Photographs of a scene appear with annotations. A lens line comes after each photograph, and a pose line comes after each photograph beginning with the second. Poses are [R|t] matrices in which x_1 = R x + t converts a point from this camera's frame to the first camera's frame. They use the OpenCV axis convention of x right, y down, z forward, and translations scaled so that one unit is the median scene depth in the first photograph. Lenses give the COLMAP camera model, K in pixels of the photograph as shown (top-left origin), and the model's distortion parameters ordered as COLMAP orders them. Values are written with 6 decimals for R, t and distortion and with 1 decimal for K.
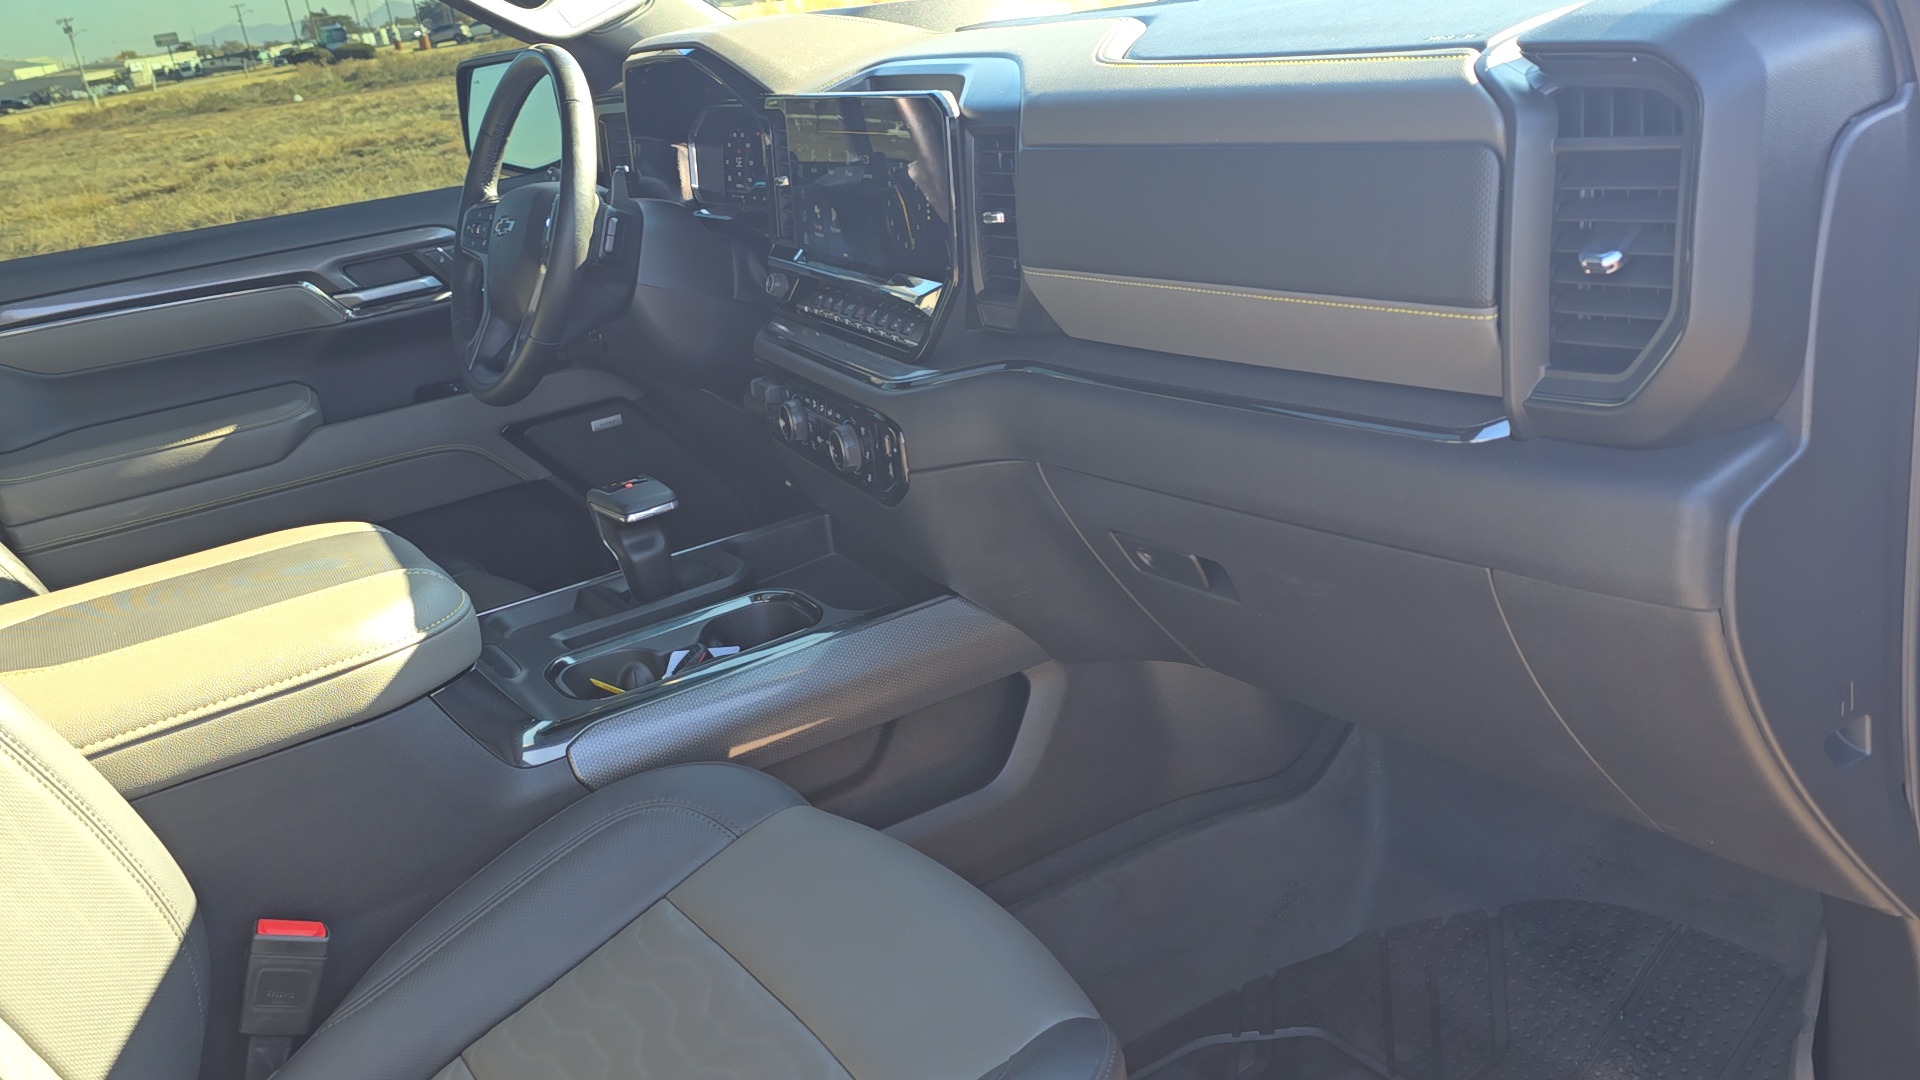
lens RADIAL K [[1607.5, 0, 960.2], [0, 1607.5, 539.6], [0, 0, 1]] dist [-0.008018, 0.037024]
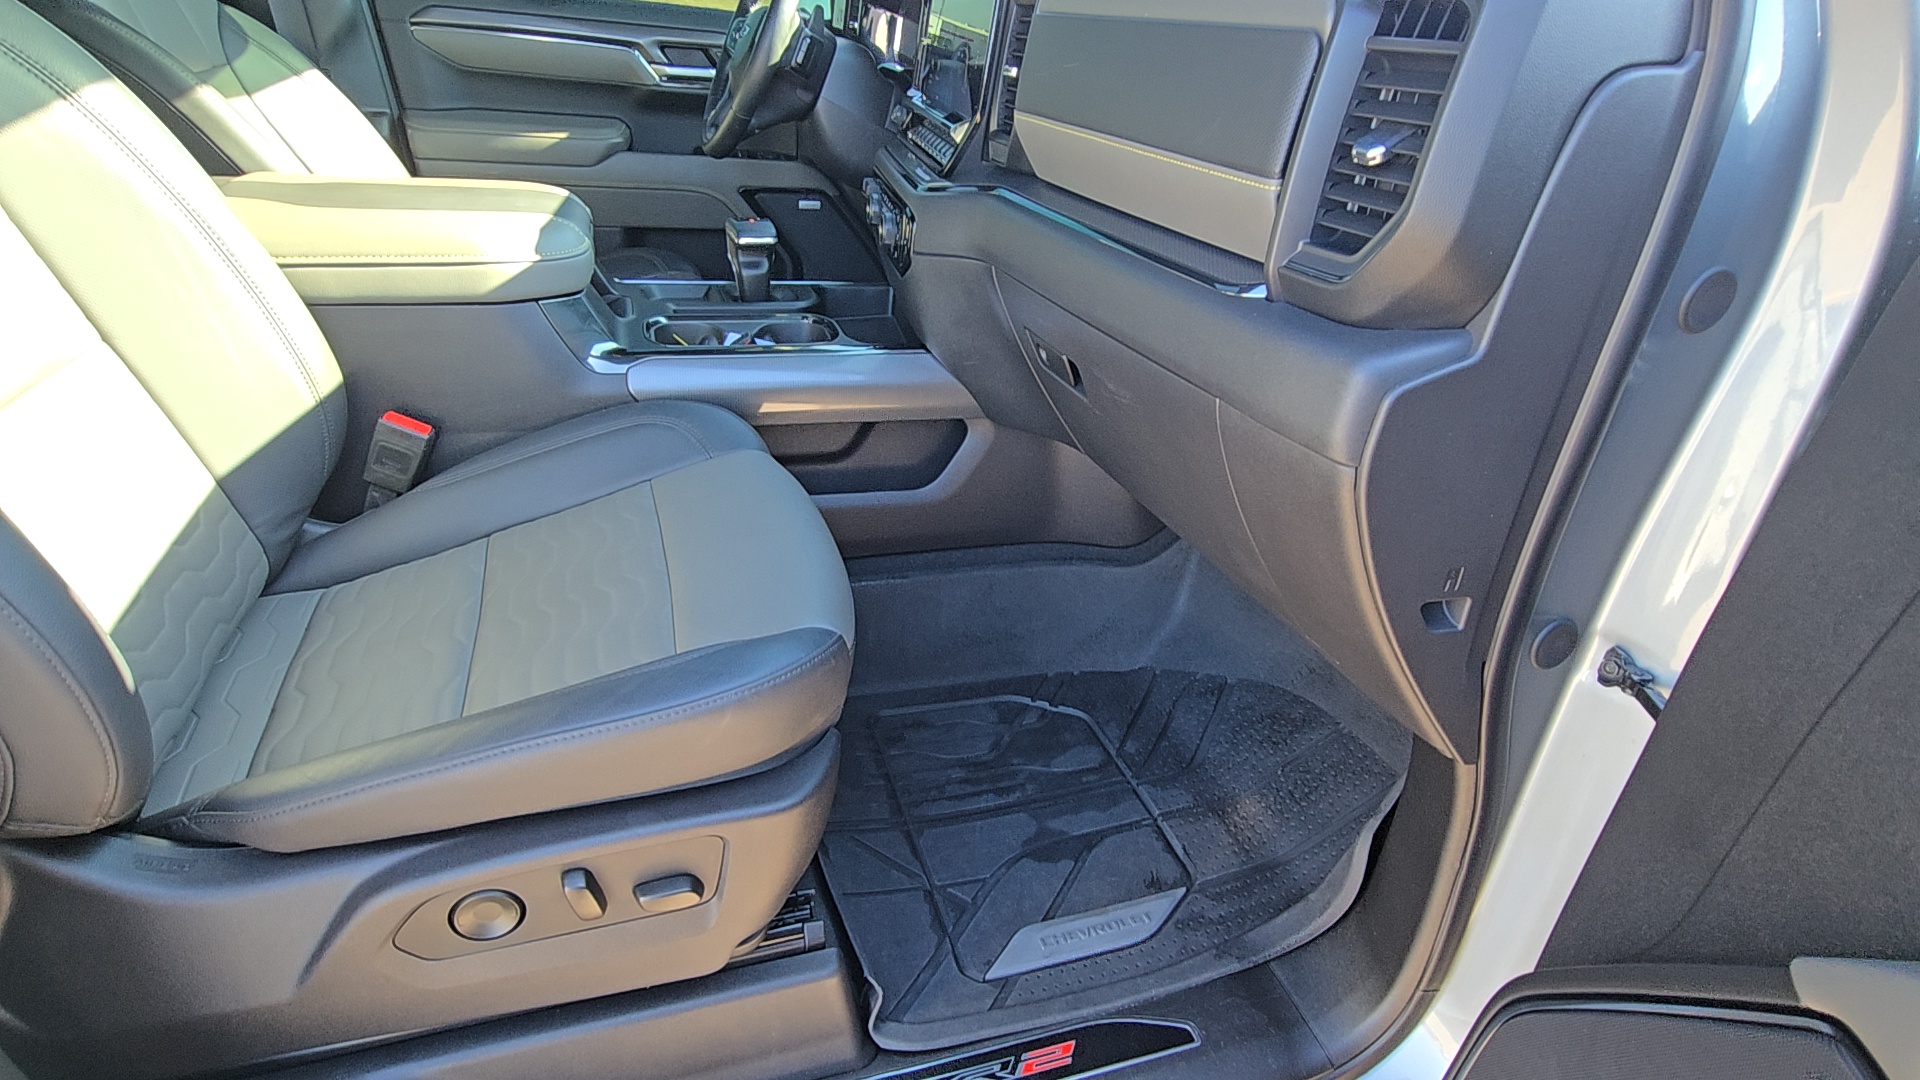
lens RADIAL K [[979.3, 0, 965.7], [0, 979.3, 542.5], [0, 0, 1]] dist [0.000940, 0.002370]
pose [[0.946845, 0.303402, -0.106922, 0.201223], [-0.281330, 0.942161, 0.182170, 0.030454], [0.156008, -0.142406, 0.977436, 0.160280]]
